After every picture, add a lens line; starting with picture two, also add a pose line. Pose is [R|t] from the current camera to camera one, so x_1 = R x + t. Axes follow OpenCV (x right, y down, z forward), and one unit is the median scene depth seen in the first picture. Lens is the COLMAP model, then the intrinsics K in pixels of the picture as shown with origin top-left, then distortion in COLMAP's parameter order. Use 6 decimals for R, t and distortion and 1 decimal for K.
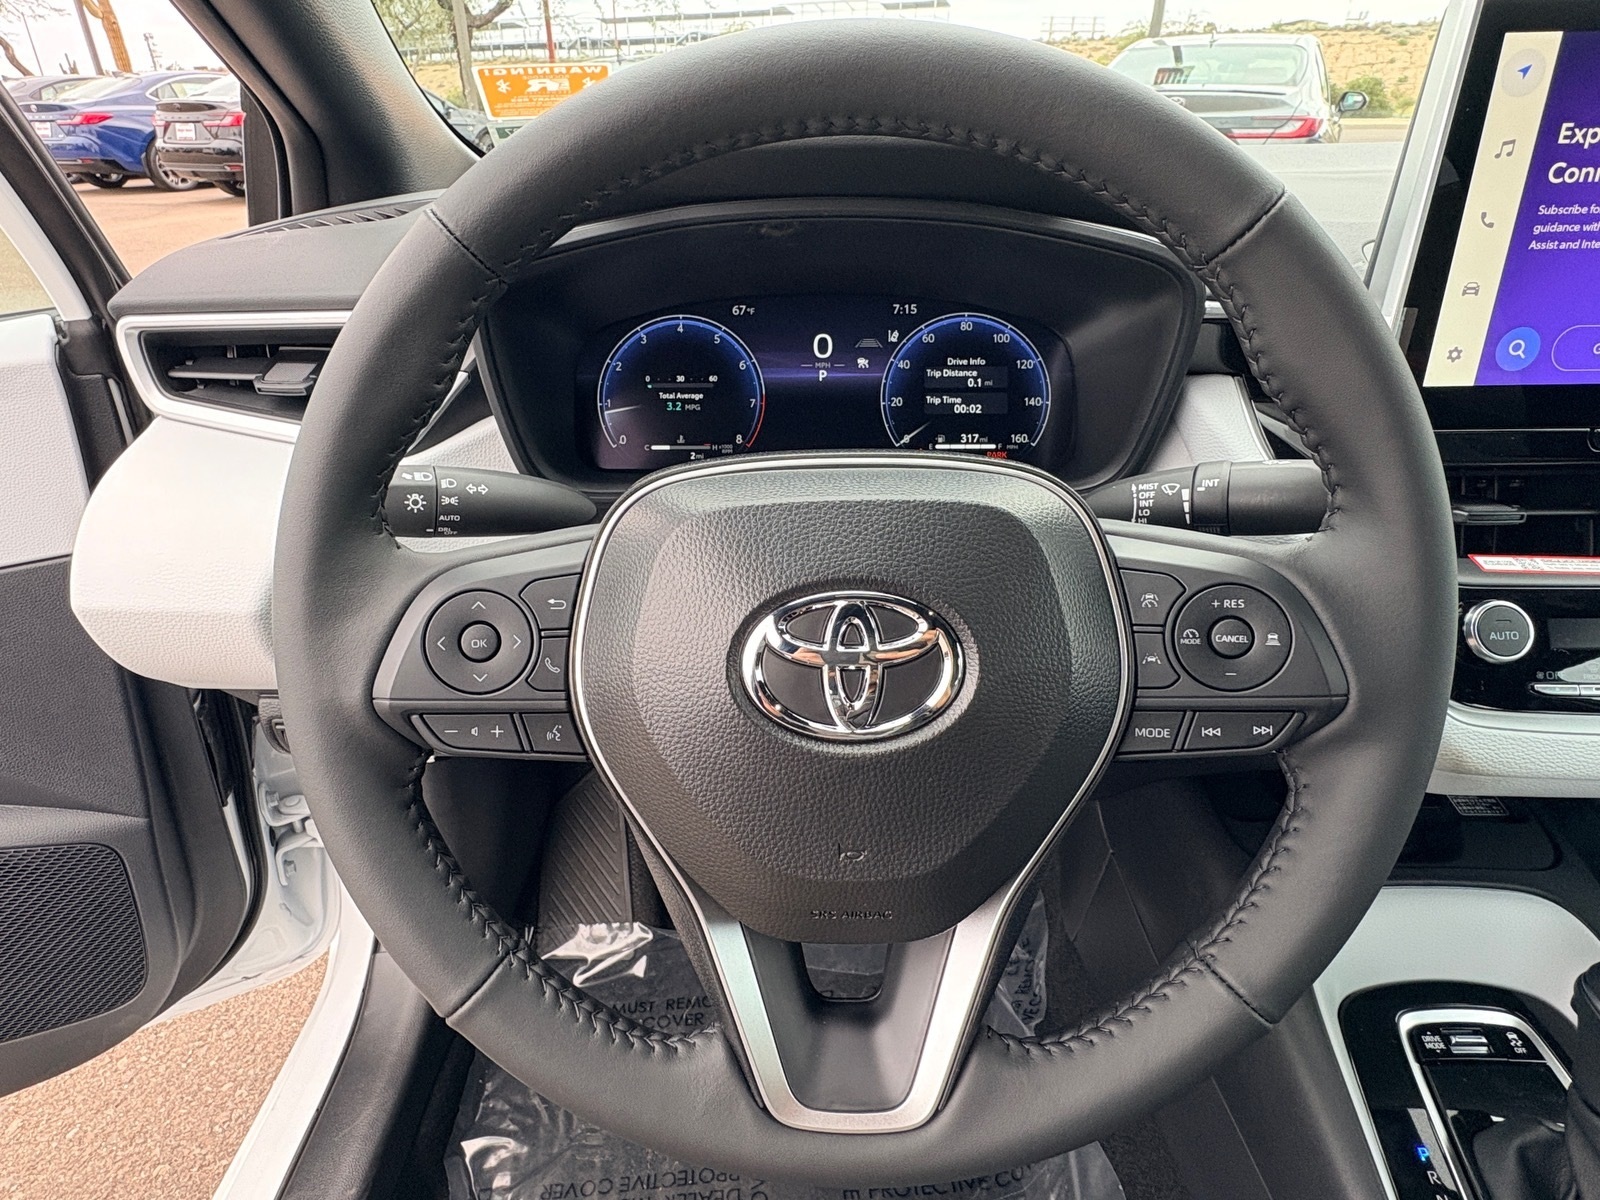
lens RADIAL K [[877.2, 0, 791.9], [0, 877.2, 603.3], [0, 0, 1]] dist [0.012685, -0.002381]
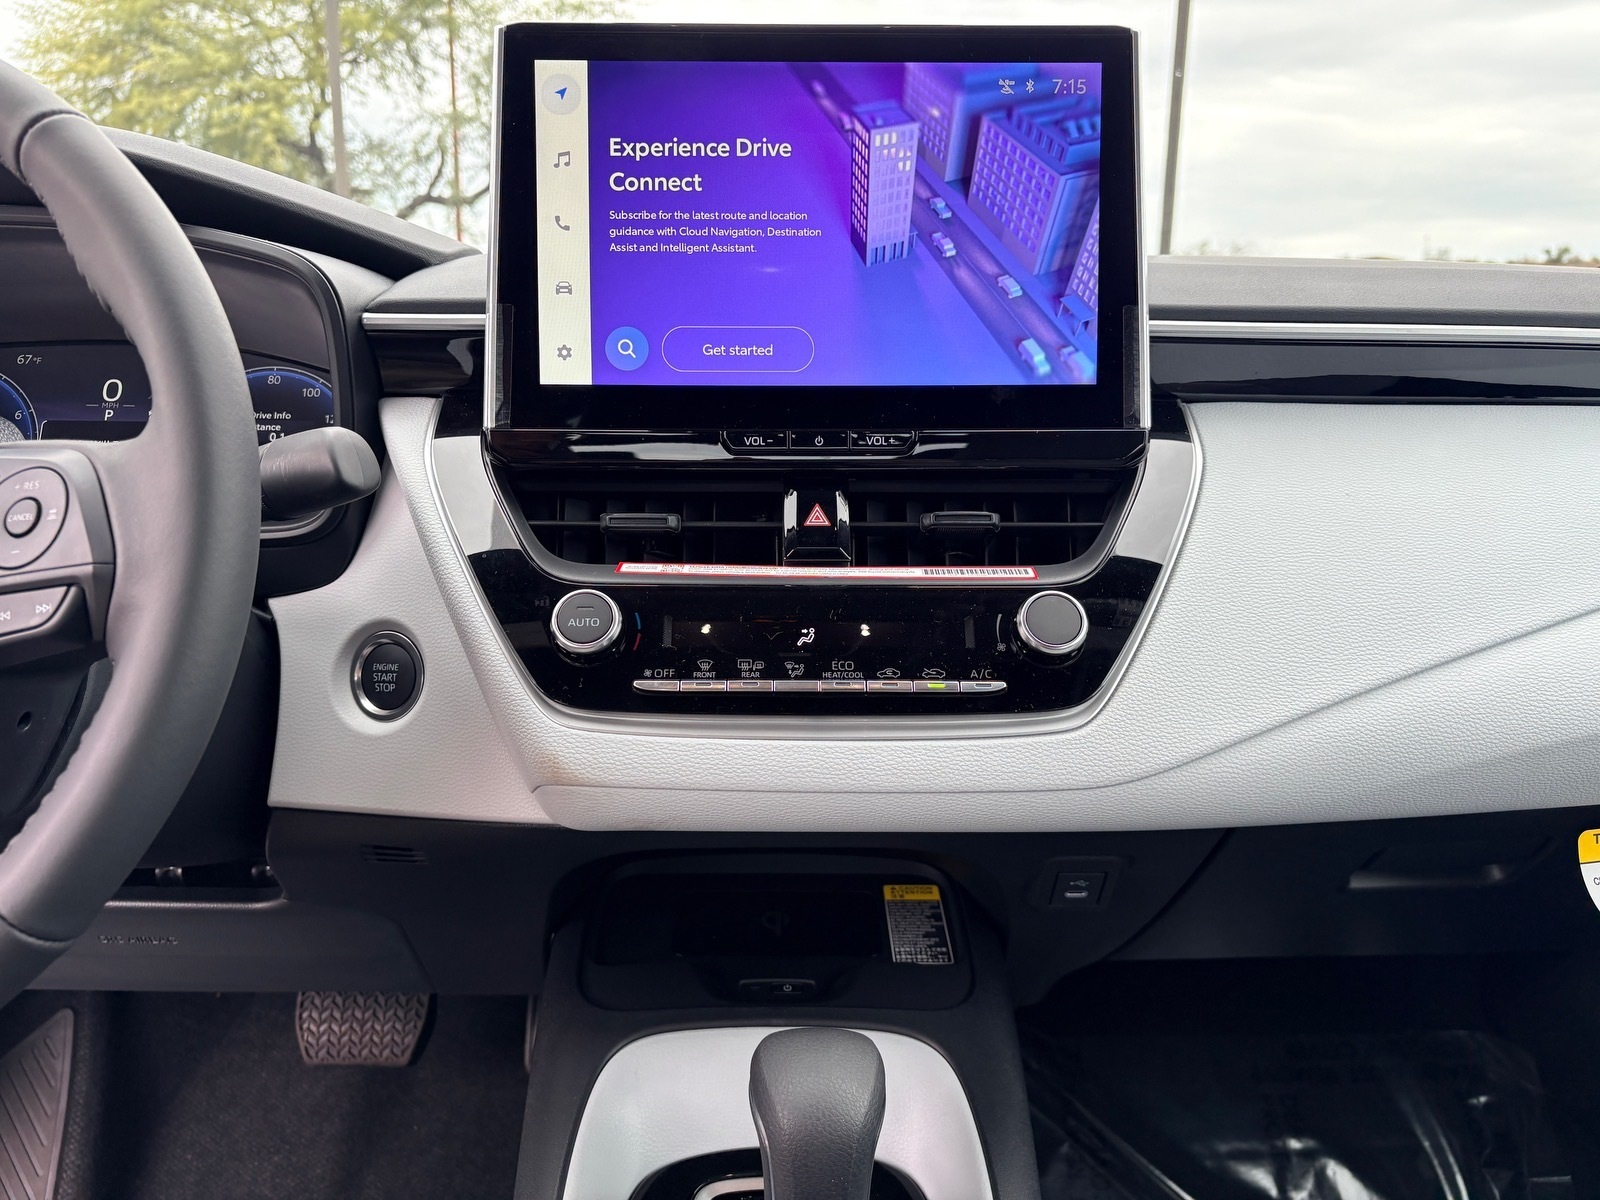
lens RADIAL K [[1230.3, 0, 809.4], [0, 1230.3, 635.6], [0, 0, 1]] dist [0.021527, 0.015732]
pose [[0.999914, 0.011876, 0.005629, 0.756633], [-0.009821, 0.959819, -0.280447, 0.297839], [-0.008733, 0.280368, 0.959853, -0.167983]]
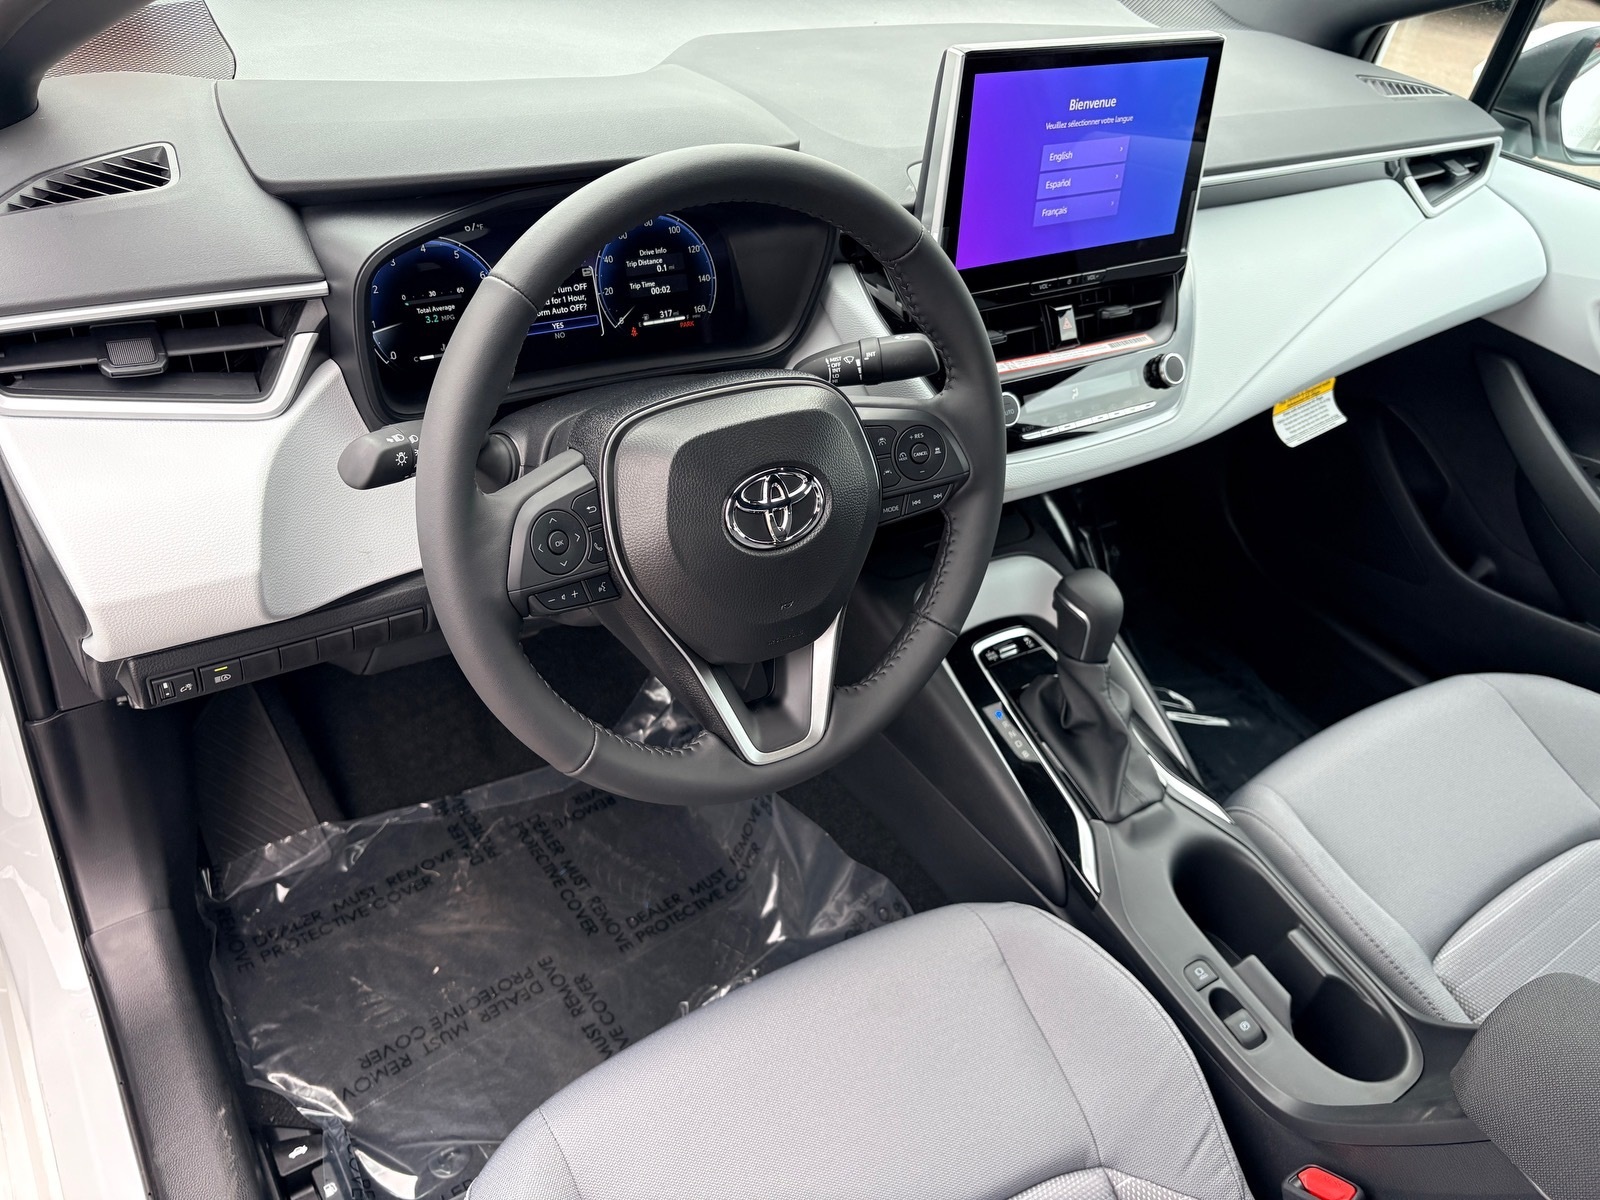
lens RADIAL K [[1230.3, 0, 785.7], [0, 1230.3, 623.2], [0, 0, 1]] dist [0.021527, 0.015732]
pose [[0.827199, -0.260456, 0.497900, -0.664160], [0.151566, 0.956666, 0.248633, -0.178061], [-0.541082, -0.130204, 0.830829, -0.638879]]
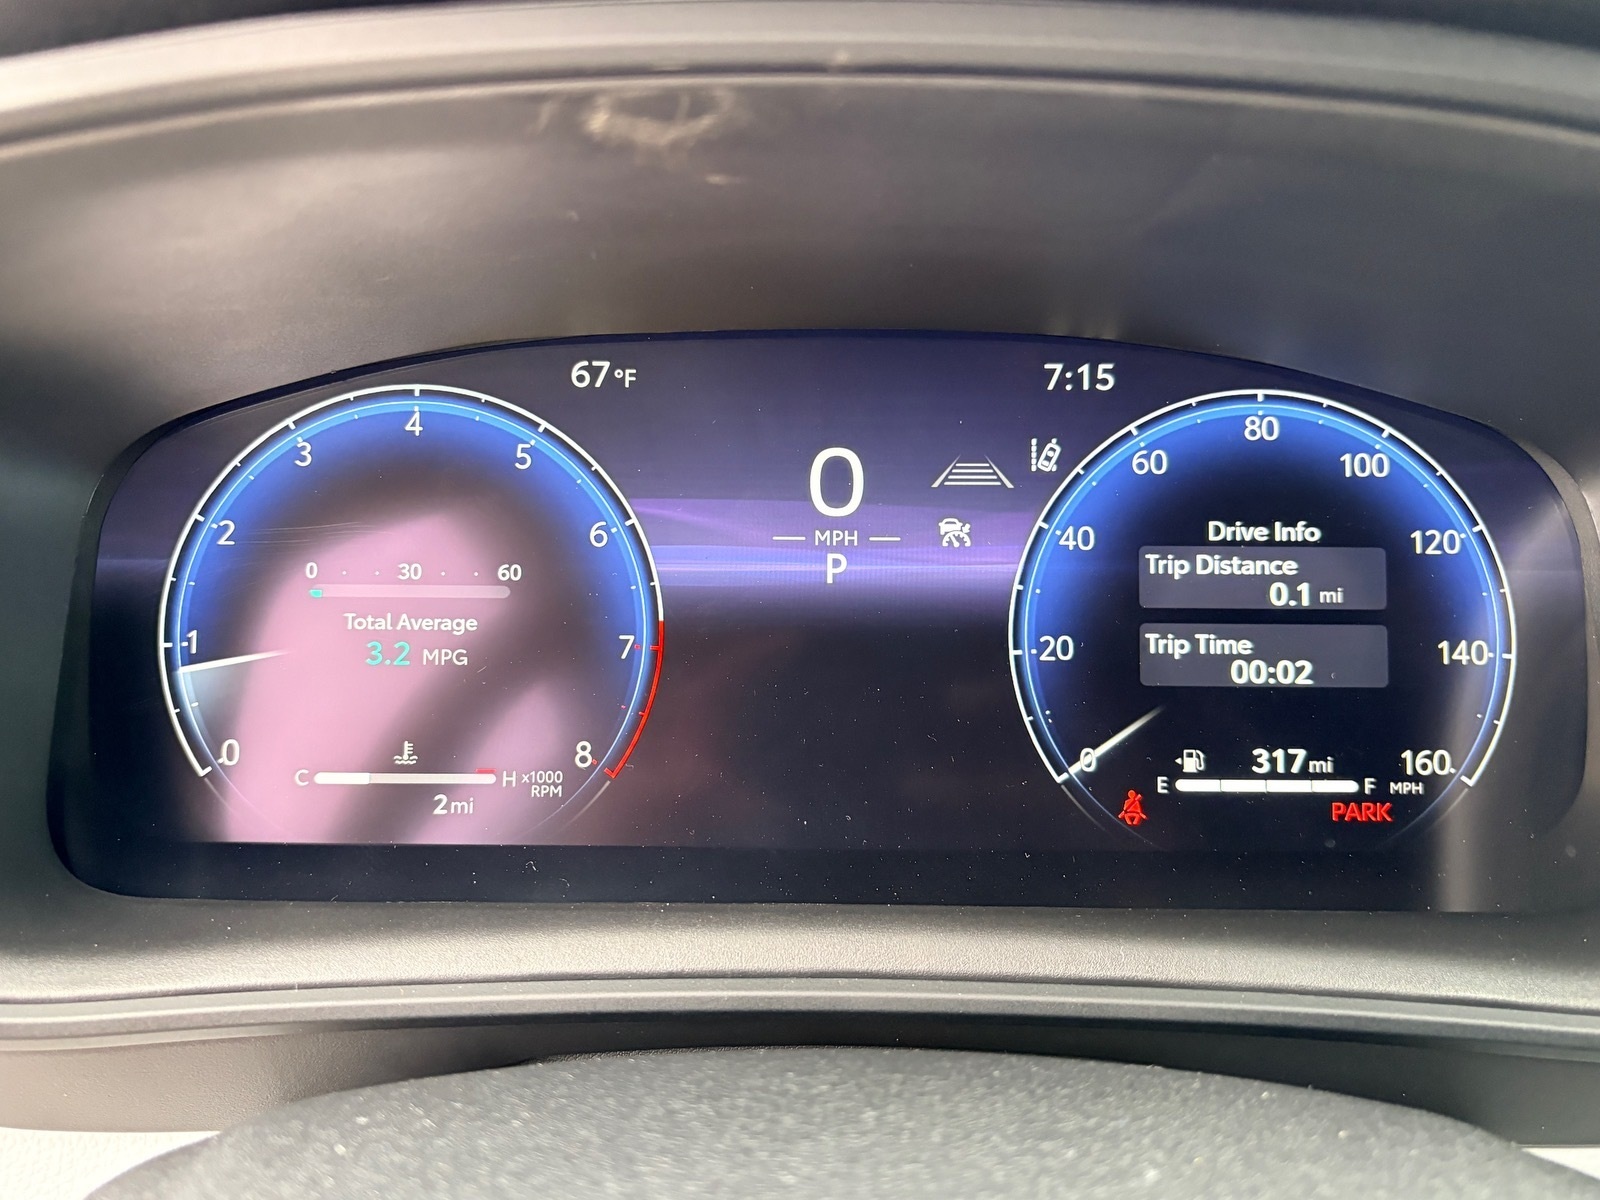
lens RADIAL K [[1378.3, 0, 810.4], [0, 1378.3, 607.9], [0, 0, 1]] dist [0.001649, -0.018565]
pose [[0.999879, 0.009775, 0.012078, 0.019362], [-0.008465, 0.994528, -0.104131, -0.191423], [-0.013030, 0.104017, 0.994490, 0.484492]]
